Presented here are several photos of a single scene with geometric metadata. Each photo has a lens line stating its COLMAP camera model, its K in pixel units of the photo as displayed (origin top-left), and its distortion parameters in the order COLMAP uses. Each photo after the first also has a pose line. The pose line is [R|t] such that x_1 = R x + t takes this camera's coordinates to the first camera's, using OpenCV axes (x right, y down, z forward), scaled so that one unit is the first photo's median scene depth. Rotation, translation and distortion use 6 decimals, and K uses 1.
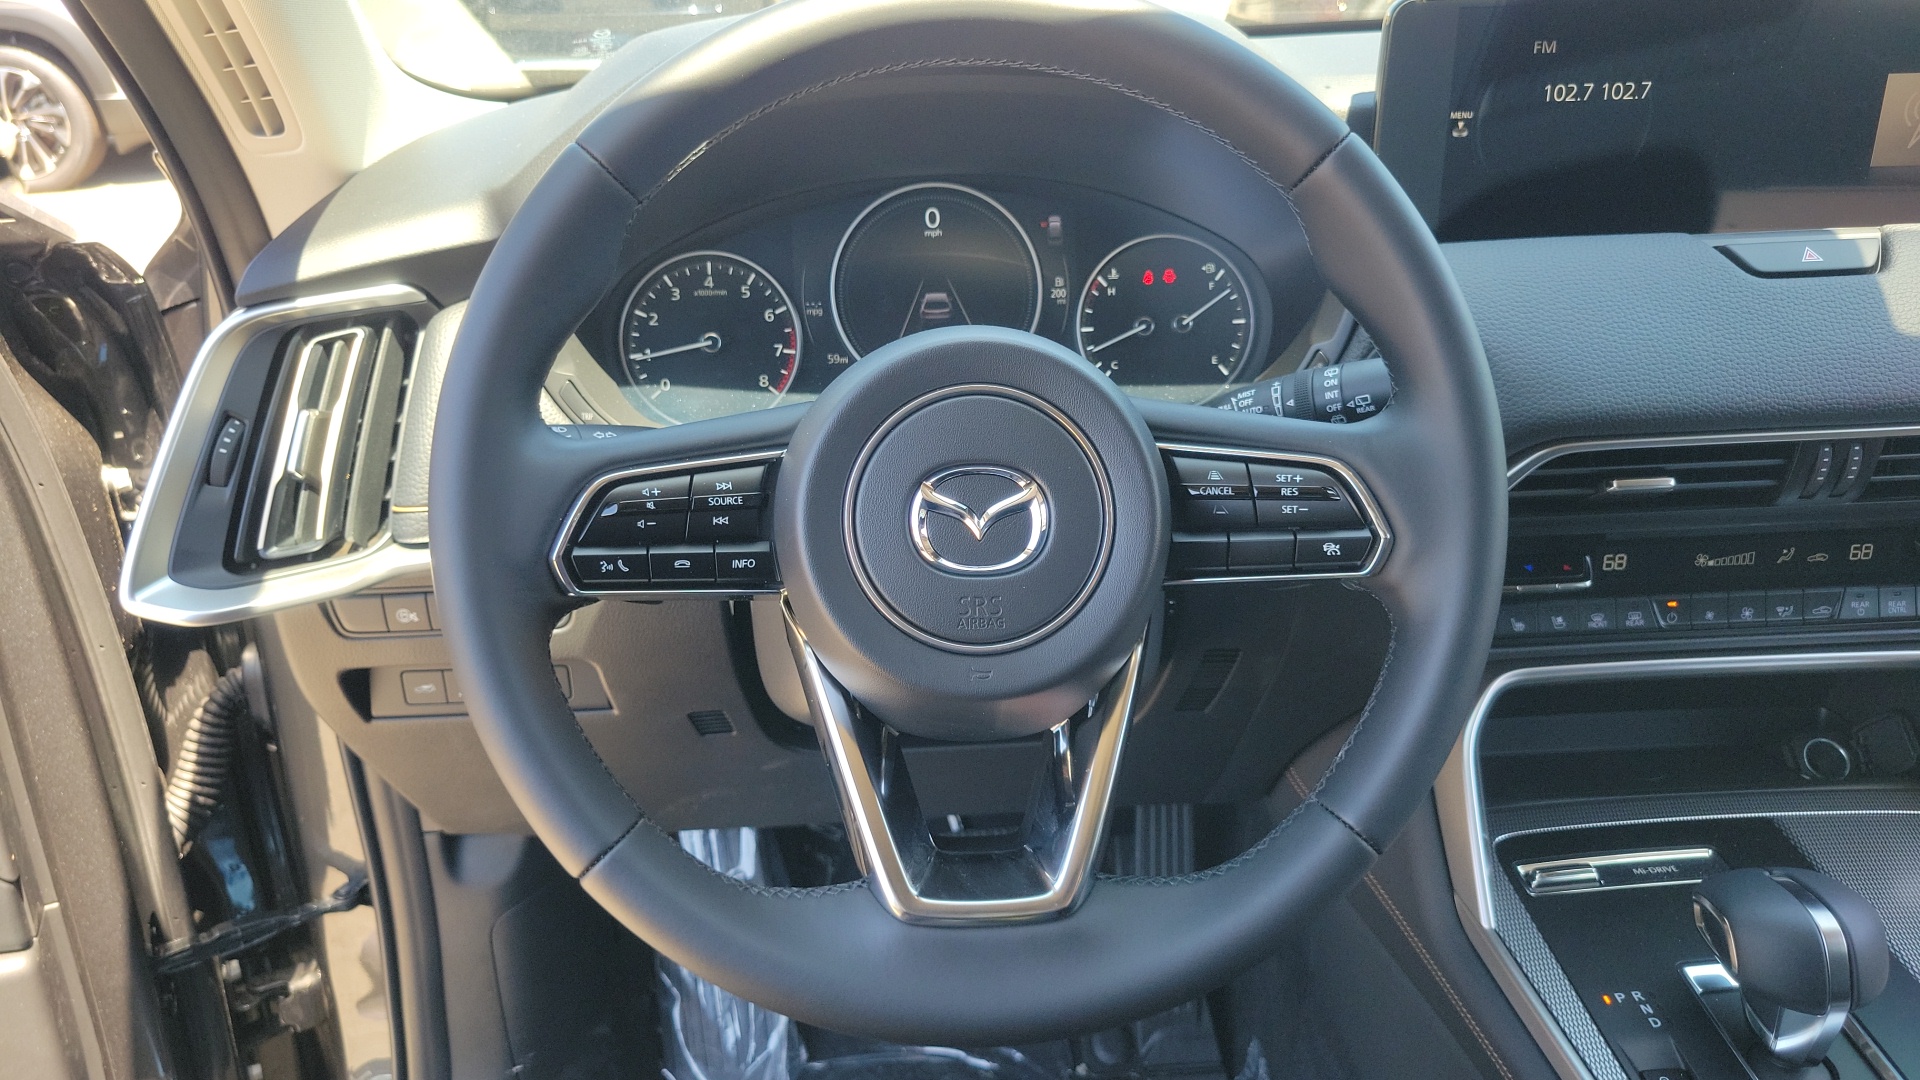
lens RADIAL K [[1471.6, 0, 952.8], [0, 1471.6, 535.5], [0, 0, 1]] dist [0.029639, -0.000222]
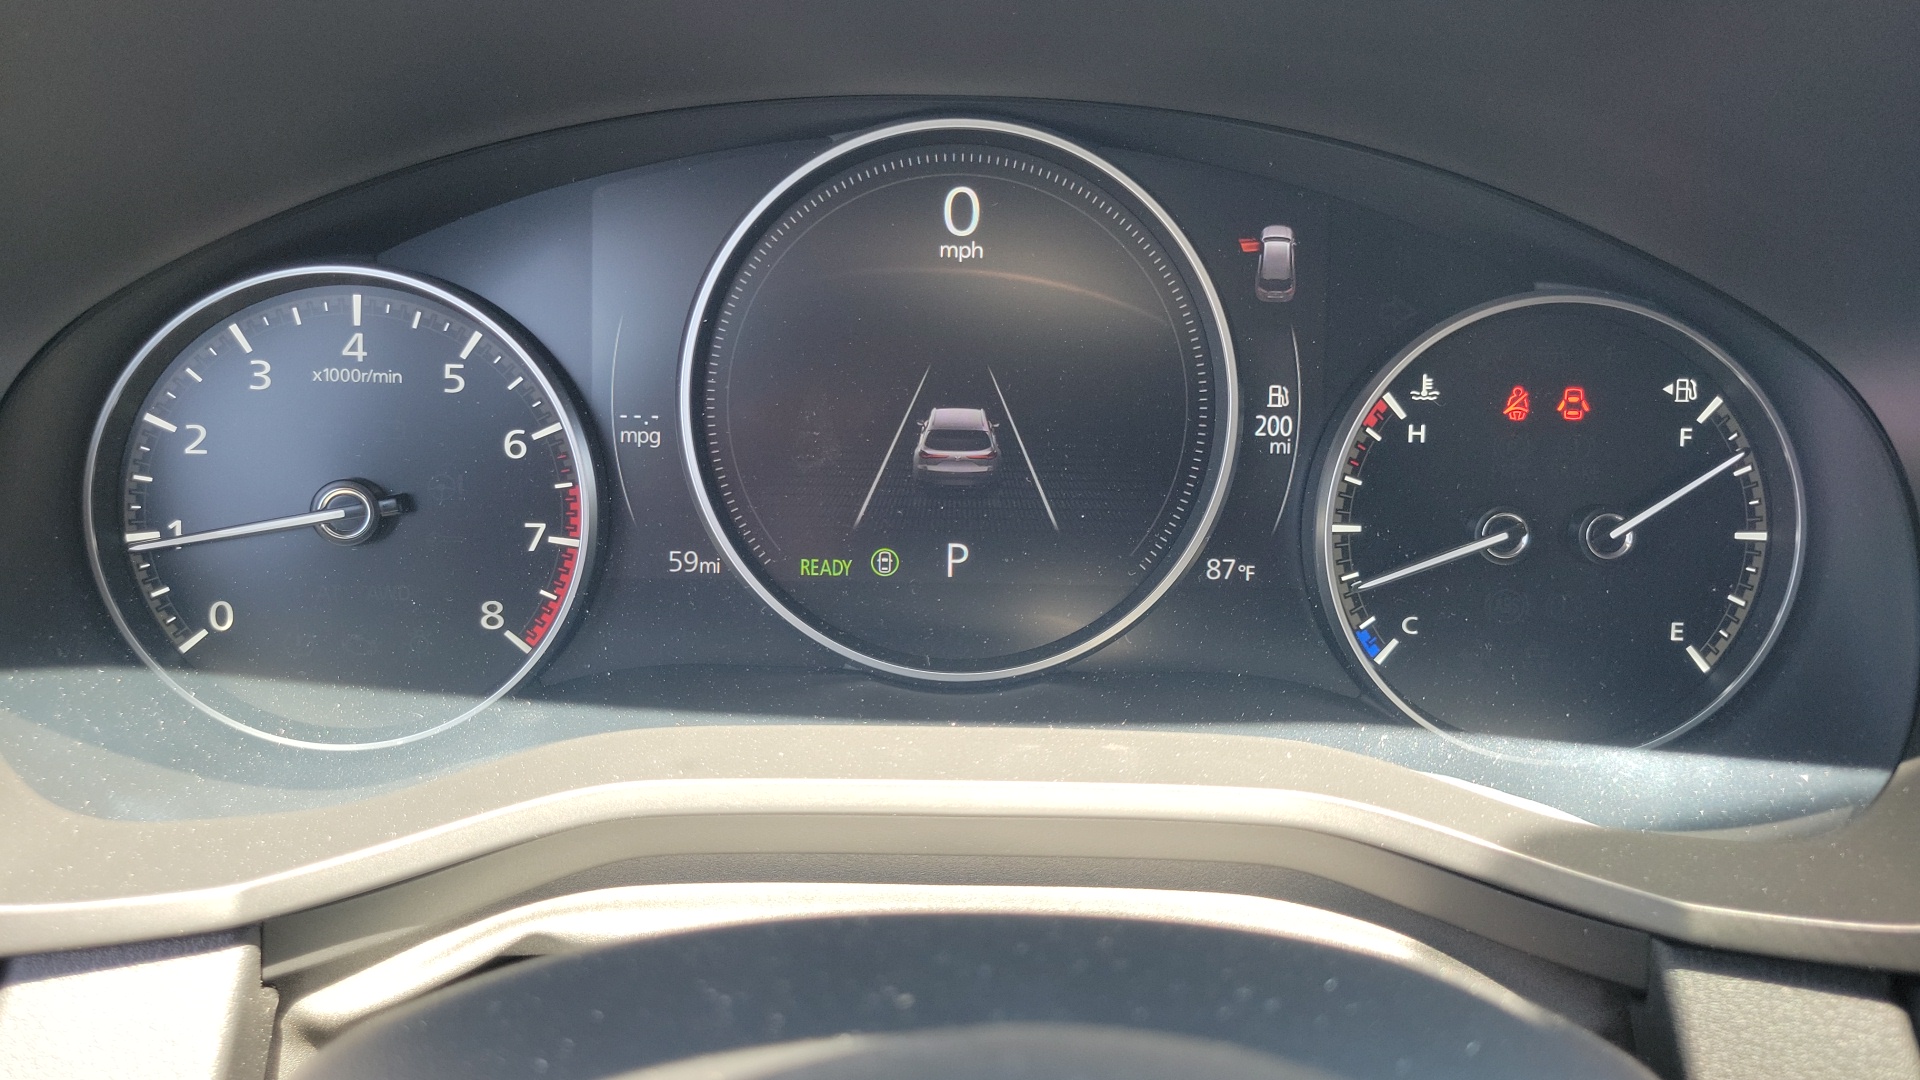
lens RADIAL K [[1458.8, 0, 960.0], [0, 1458.8, 540.0], [0, 0, 1]] dist [0.005793, 0.002776]
pose [[0.997963, 0.063644, -0.004283, -0.008806], [-0.063471, 0.997445, 0.032776, -0.174384], [0.006358, -0.032437, 0.999454, 0.755858]]
